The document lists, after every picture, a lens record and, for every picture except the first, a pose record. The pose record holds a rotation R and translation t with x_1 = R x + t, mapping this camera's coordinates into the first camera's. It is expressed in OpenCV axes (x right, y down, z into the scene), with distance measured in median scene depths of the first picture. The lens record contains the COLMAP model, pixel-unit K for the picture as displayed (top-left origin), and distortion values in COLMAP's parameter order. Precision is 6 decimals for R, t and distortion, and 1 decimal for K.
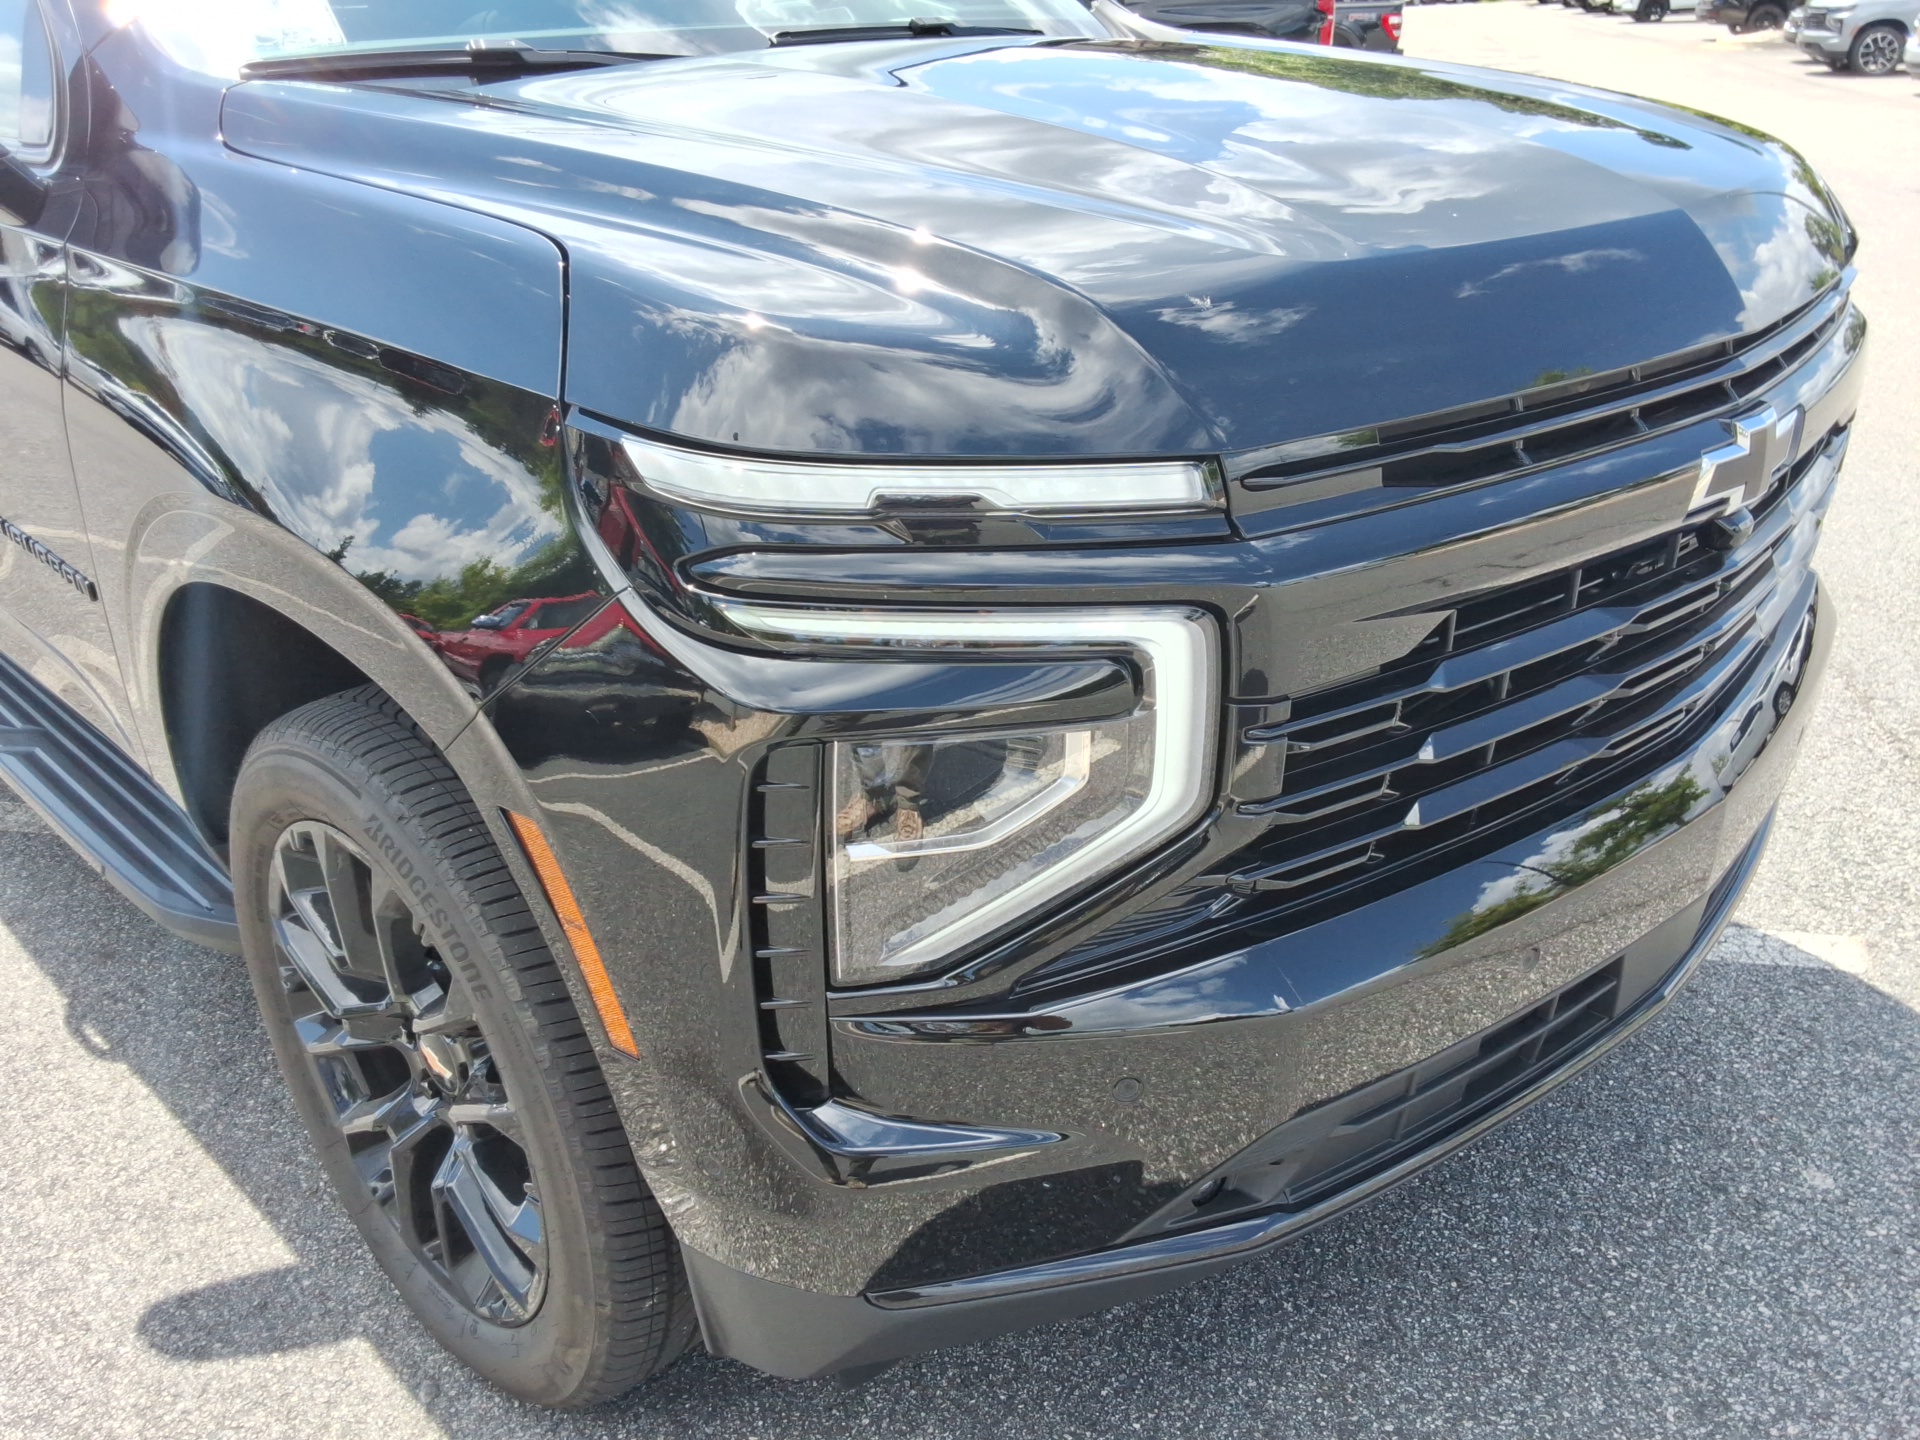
lens RADIAL K [[1561.3, 0, 969.4], [0, 1561.3, 723.3], [0, 0, 1]] dist [0.096752, -0.152980]
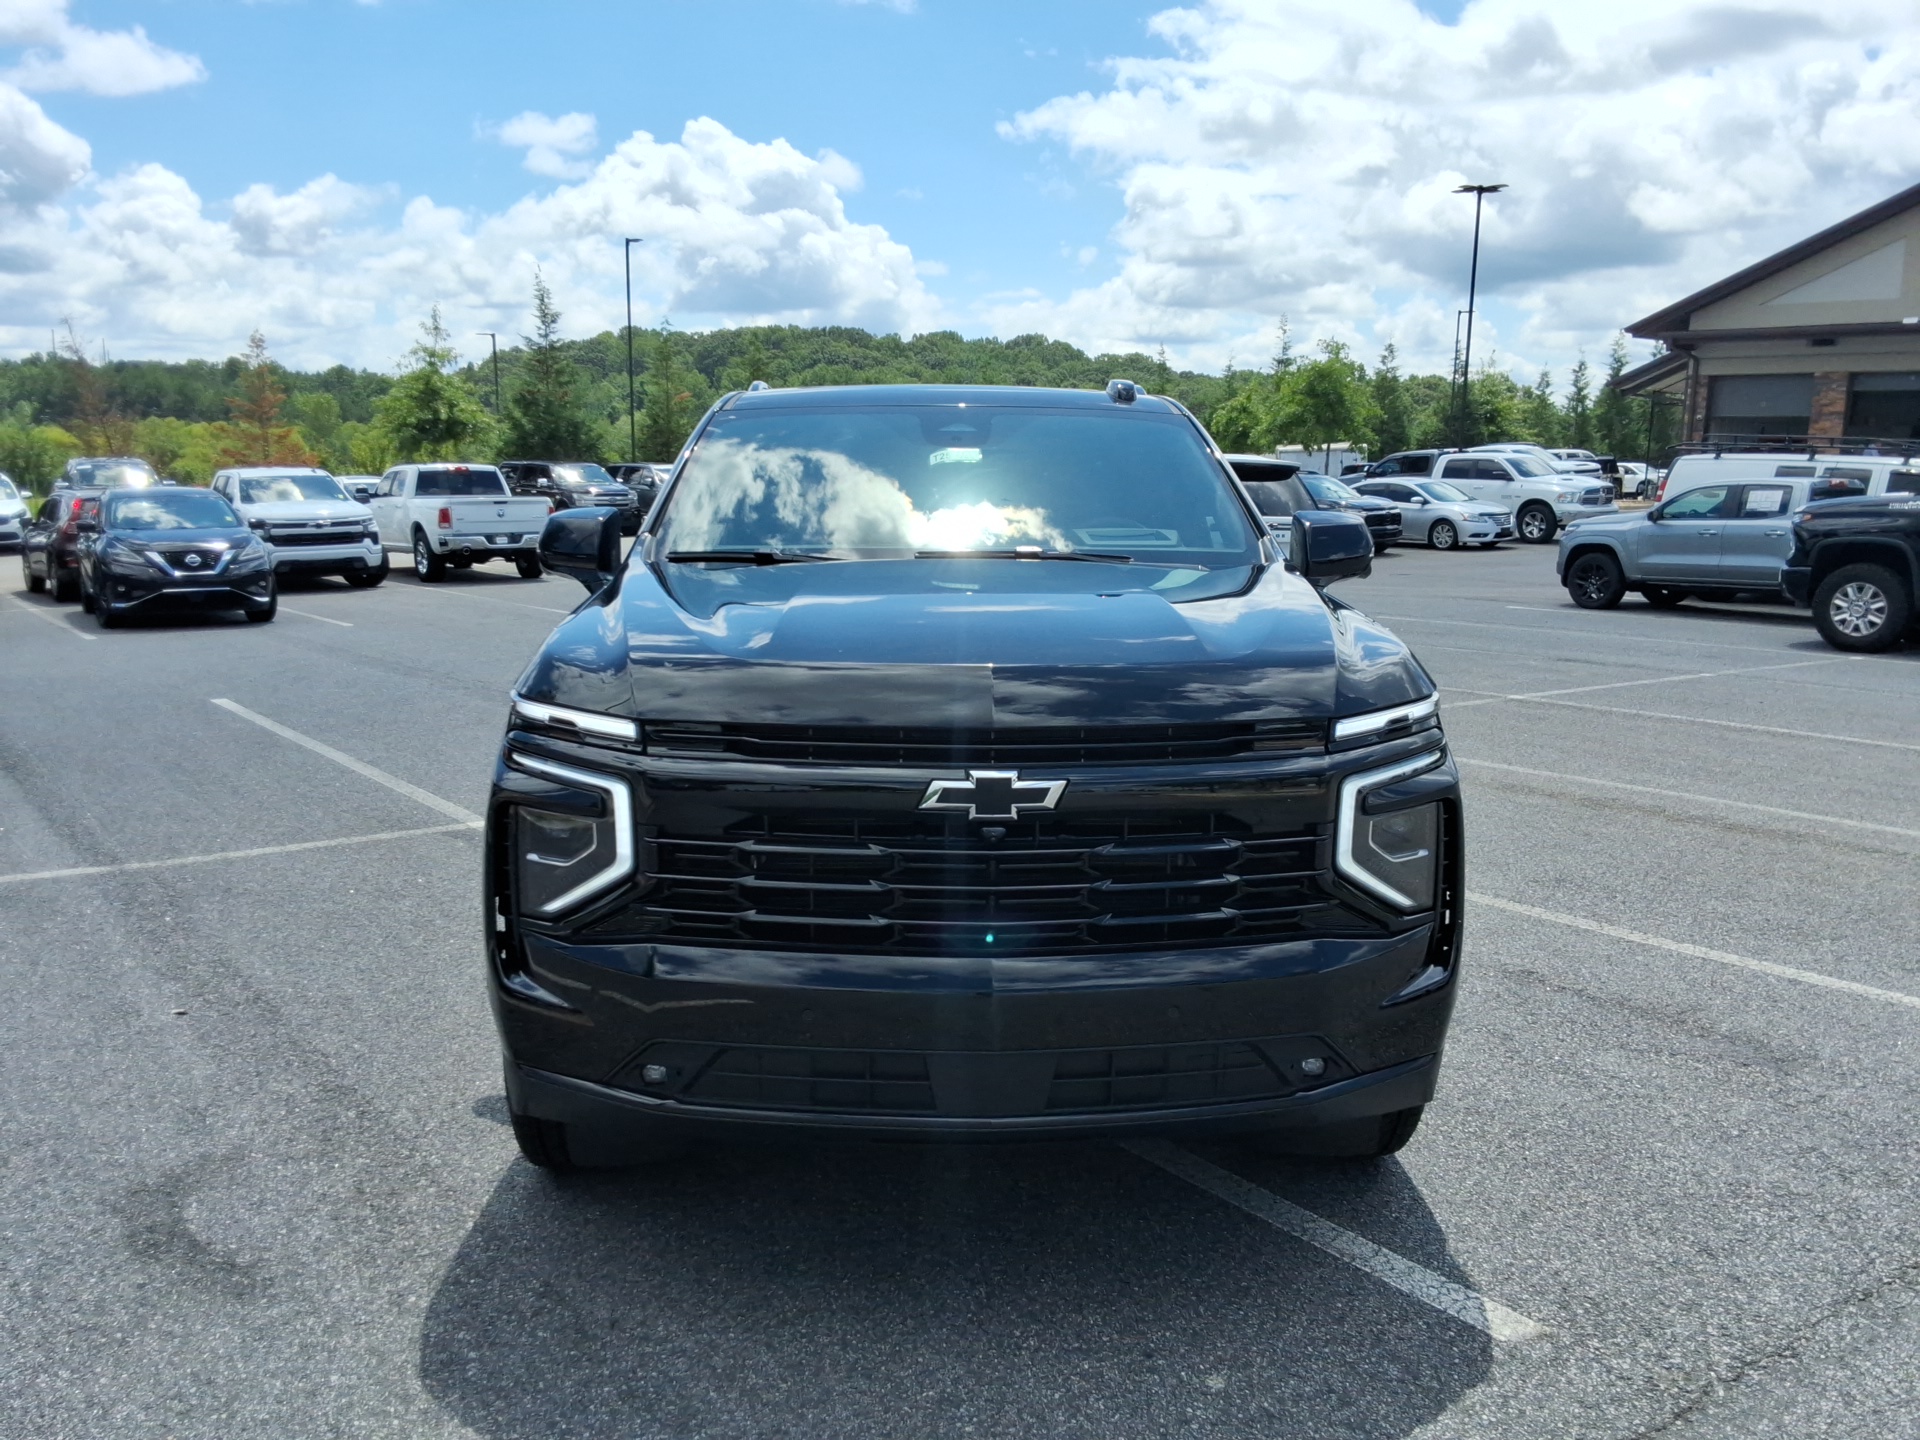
lens RADIAL K [[1561.3, 0, 969.4], [0, 1561.3, 723.3], [0, 0, 1]] dist [0.096752, -0.152980]
pose [[0.739210, 0.128842, -0.661036, 1.988343], [-0.301299, 0.941093, -0.153502, 0.054181], [0.602319, 0.312640, 0.734485, -0.465837]]
